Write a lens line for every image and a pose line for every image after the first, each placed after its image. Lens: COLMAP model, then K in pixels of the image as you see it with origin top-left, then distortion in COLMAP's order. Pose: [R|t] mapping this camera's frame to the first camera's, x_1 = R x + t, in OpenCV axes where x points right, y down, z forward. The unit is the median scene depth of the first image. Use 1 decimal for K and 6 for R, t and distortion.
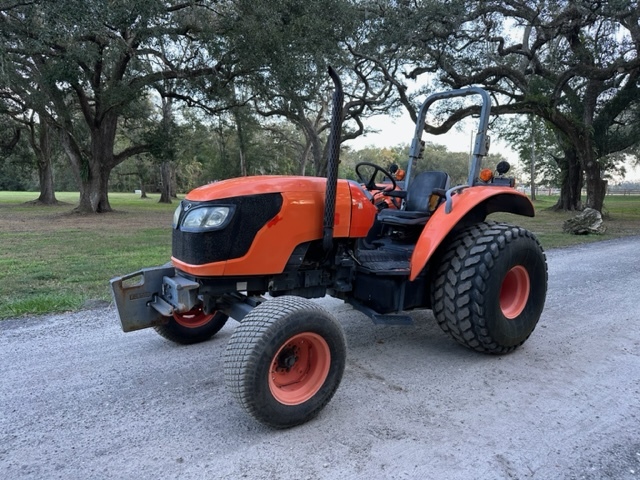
lens RADIAL K [[434.5, 0, 320.0], [0, 434.5, 240.0], [0, 0, 1]] dist [0.001496, -0.015615]
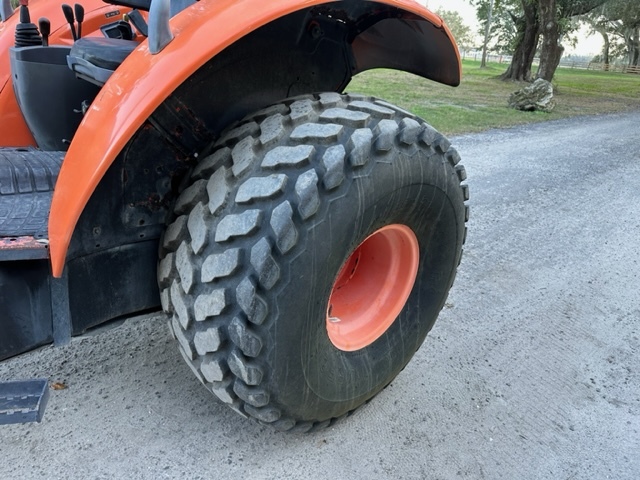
lens RADIAL K [[434.5, 0, 320.0], [0, 434.5, 240.0], [0, 0, 1]] dist [0.001496, -0.015615]
pose [[0.991283, 0.009652, 0.131398, 0.063899], [-0.049417, 0.951741, 0.302898, -0.006828], [-0.122133, -0.306751, 0.943921, 0.119968]]
